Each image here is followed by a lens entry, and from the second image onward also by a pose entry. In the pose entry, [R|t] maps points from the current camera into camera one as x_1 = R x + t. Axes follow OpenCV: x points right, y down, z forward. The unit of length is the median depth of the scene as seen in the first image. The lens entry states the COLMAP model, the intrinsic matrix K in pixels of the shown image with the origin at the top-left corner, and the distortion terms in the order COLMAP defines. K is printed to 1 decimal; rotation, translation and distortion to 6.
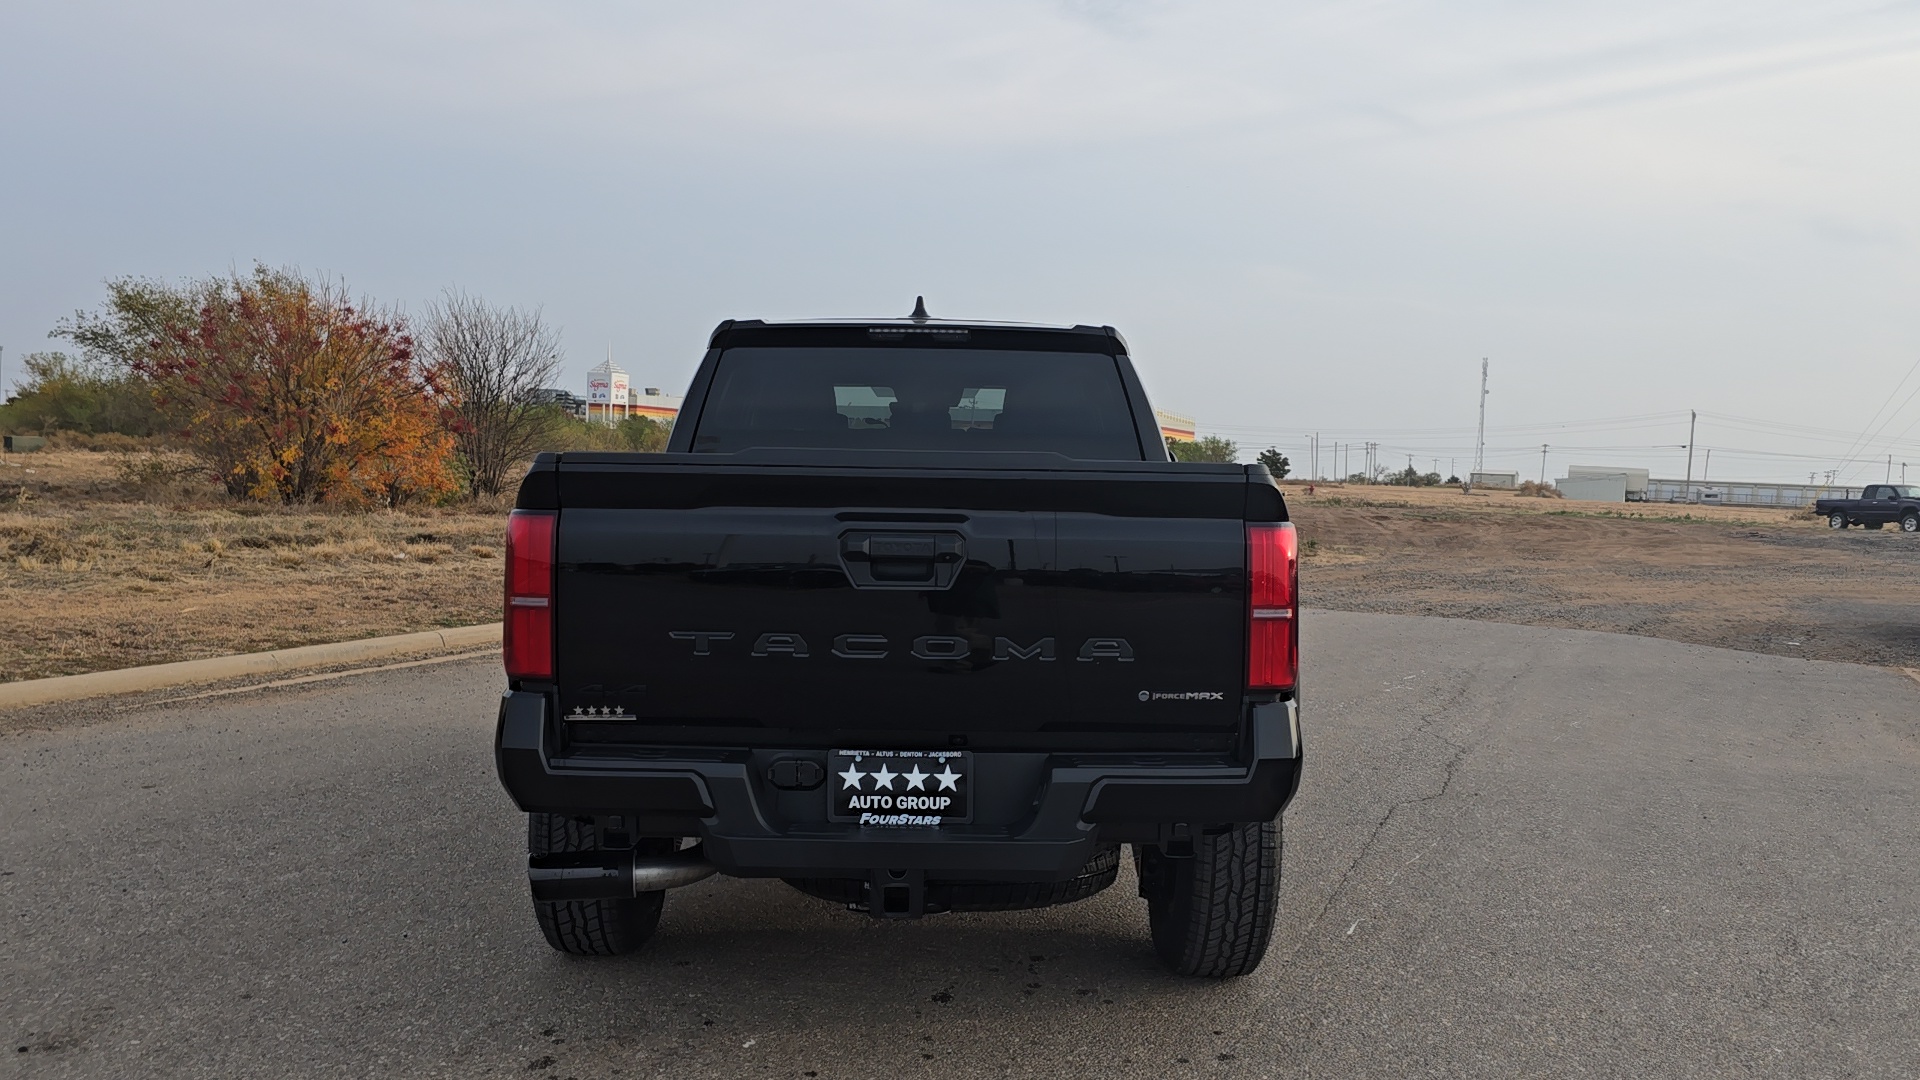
lens RADIAL K [[1614.9, 0, 952.4], [0, 1614.9, 547.7], [0, 0, 1]] dist [-0.008320, 0.005141]
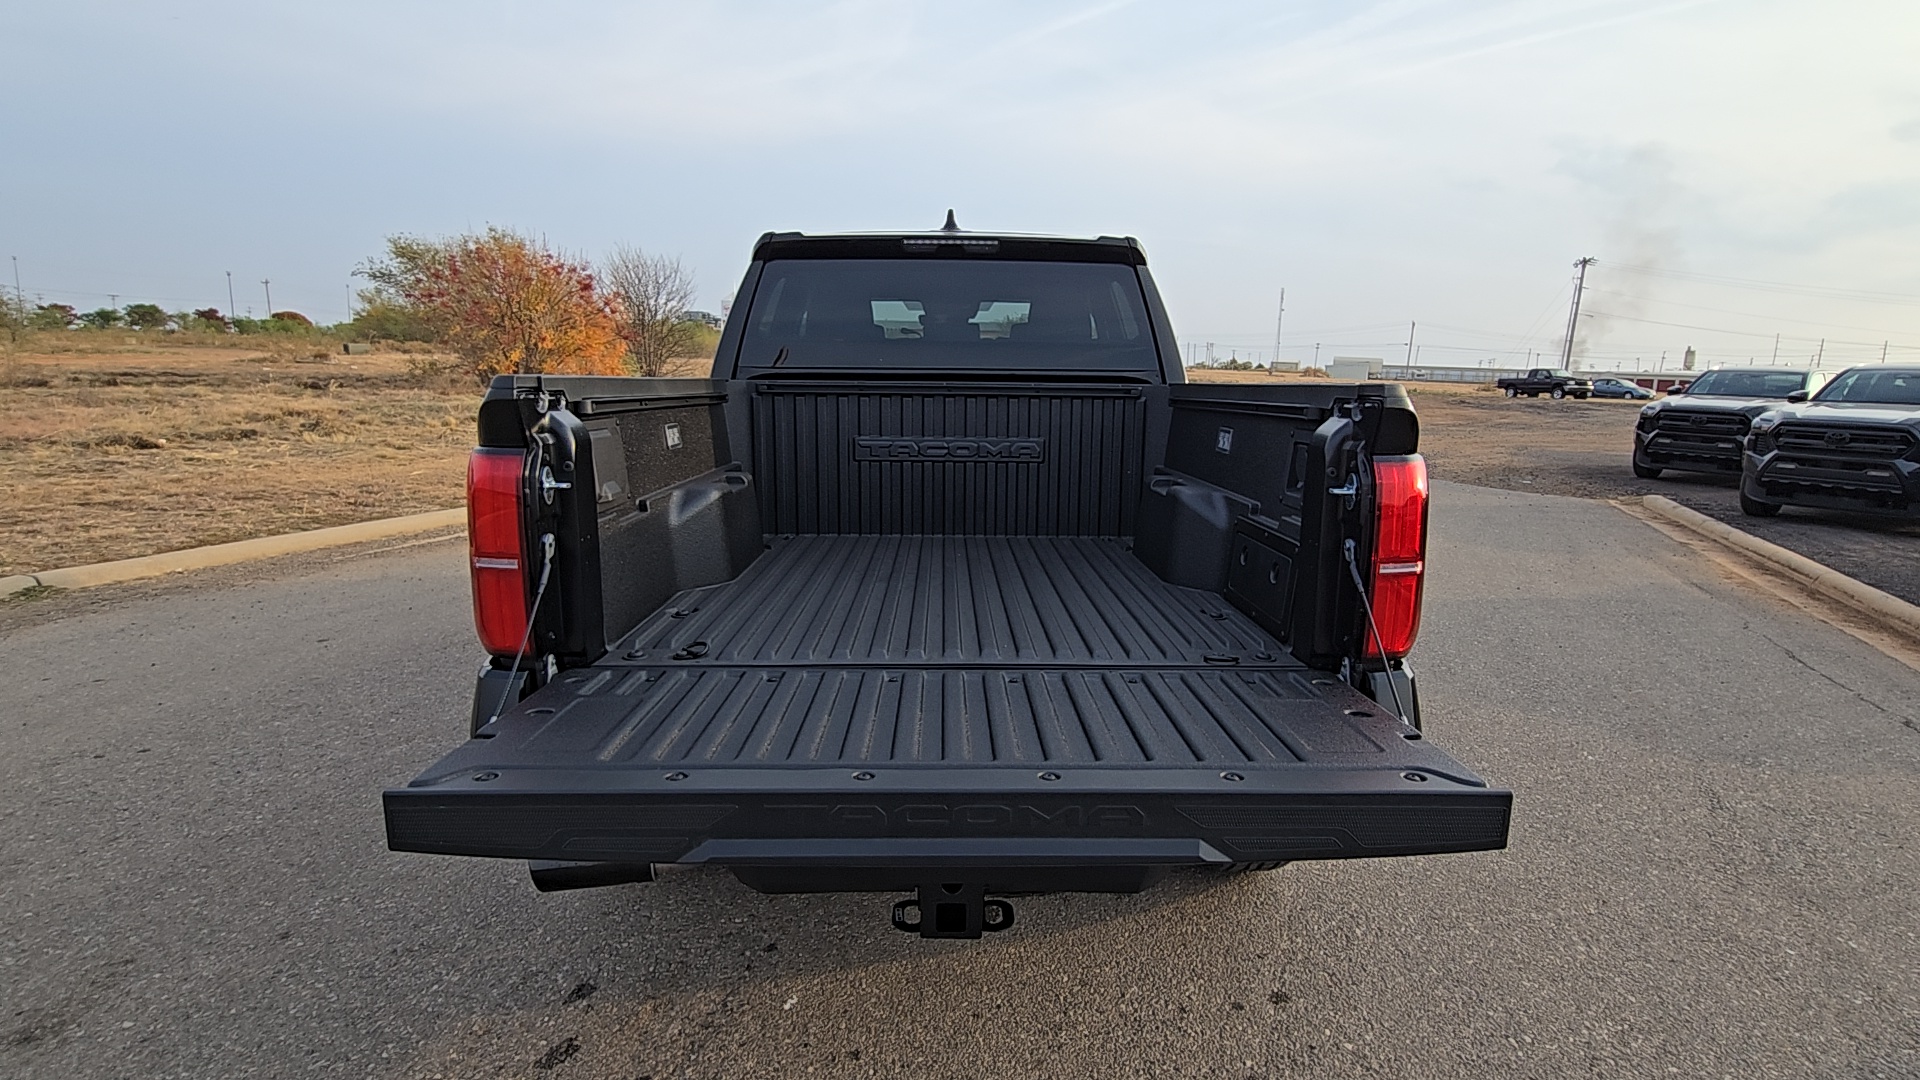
lens RADIAL K [[962.2, 0, 952.1], [0, 962.2, 583.4], [0, 0, 1]] dist [0.000349, -0.001905]
pose [[0.999984, -0.005588, 0.000232, -0.021212], [0.005457, 0.984065, 0.177723, -0.027552], [-0.001221, -0.177719, 0.984081, 0.346688]]
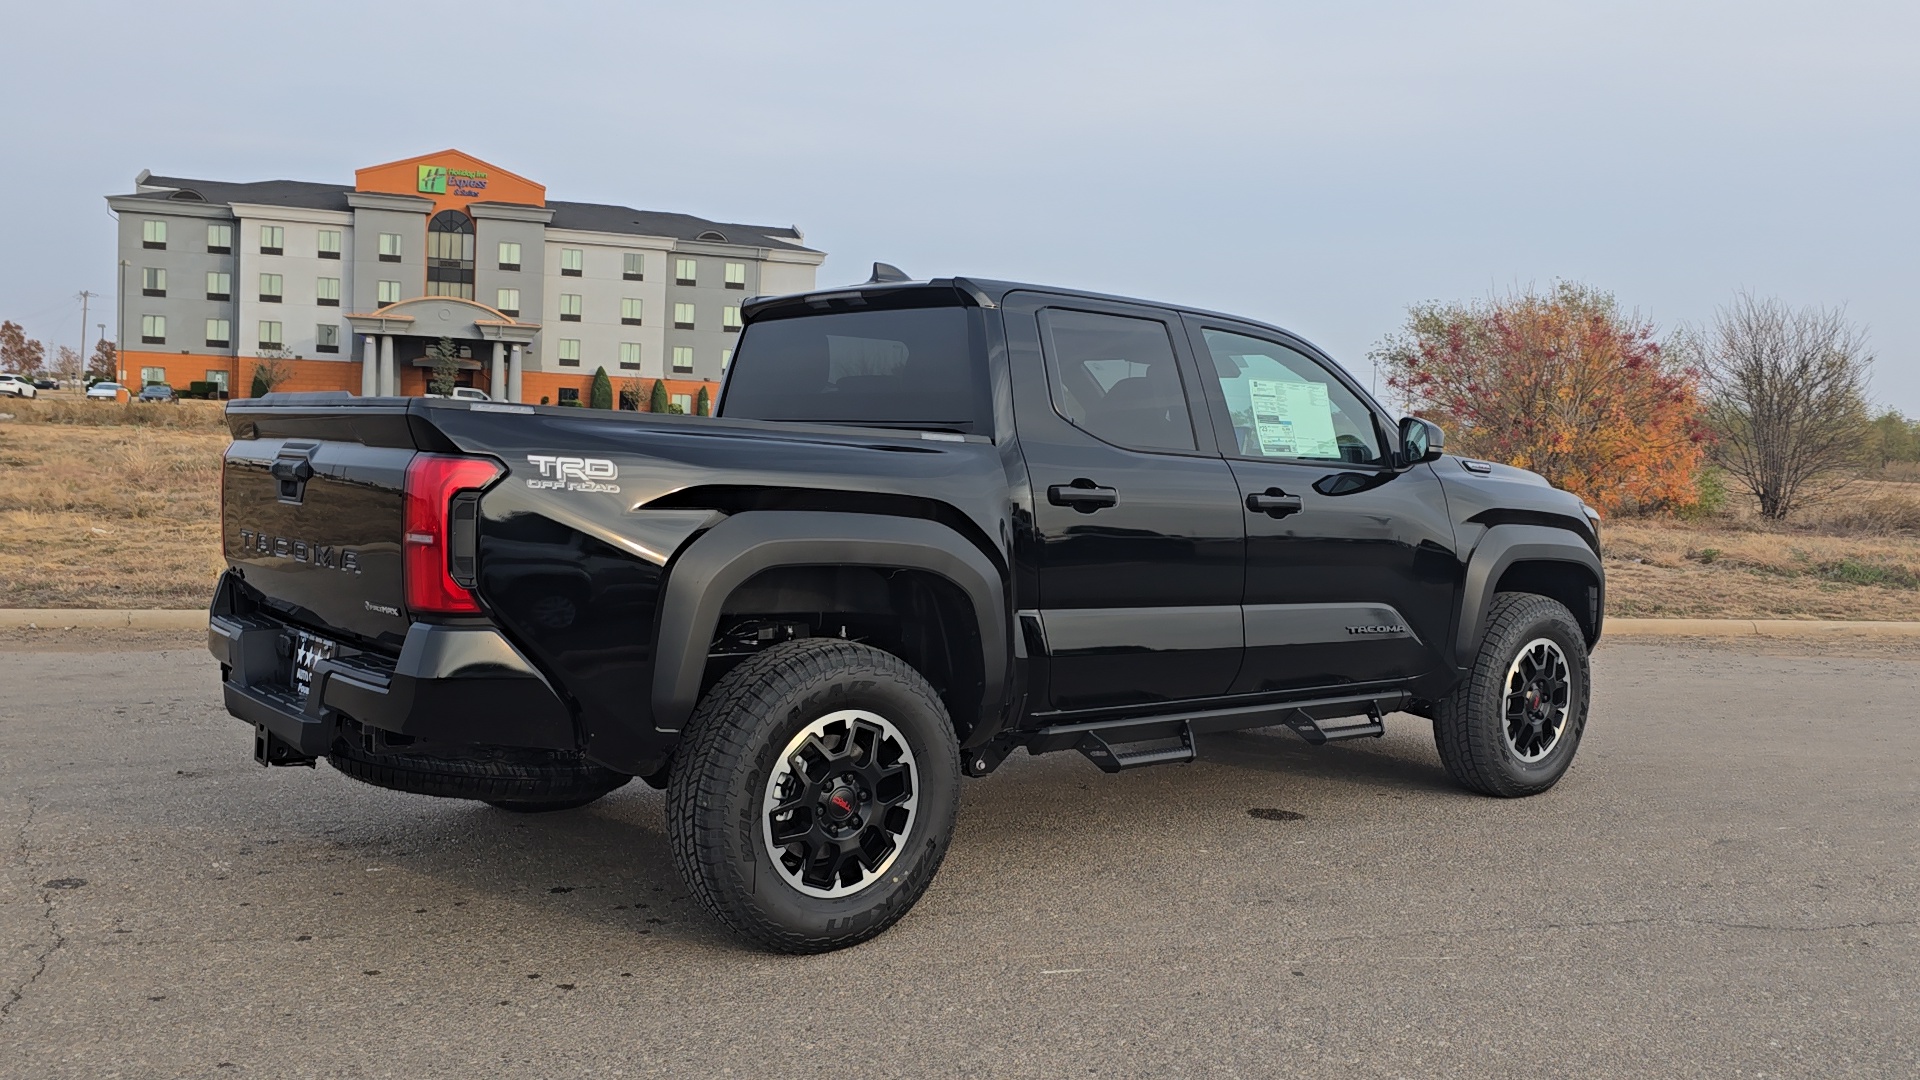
lens RADIAL K [[1614.9, 0, 961.9], [0, 1614.9, 530.5], [0, 0, 1]] dist [-0.008320, 0.005141]
pose [[0.610628, 0.043143, -0.790741, 0.856890], [-0.063115, 0.997990, 0.005712, 0.005290], [0.789398, 0.046420, 0.612124, 0.433757]]
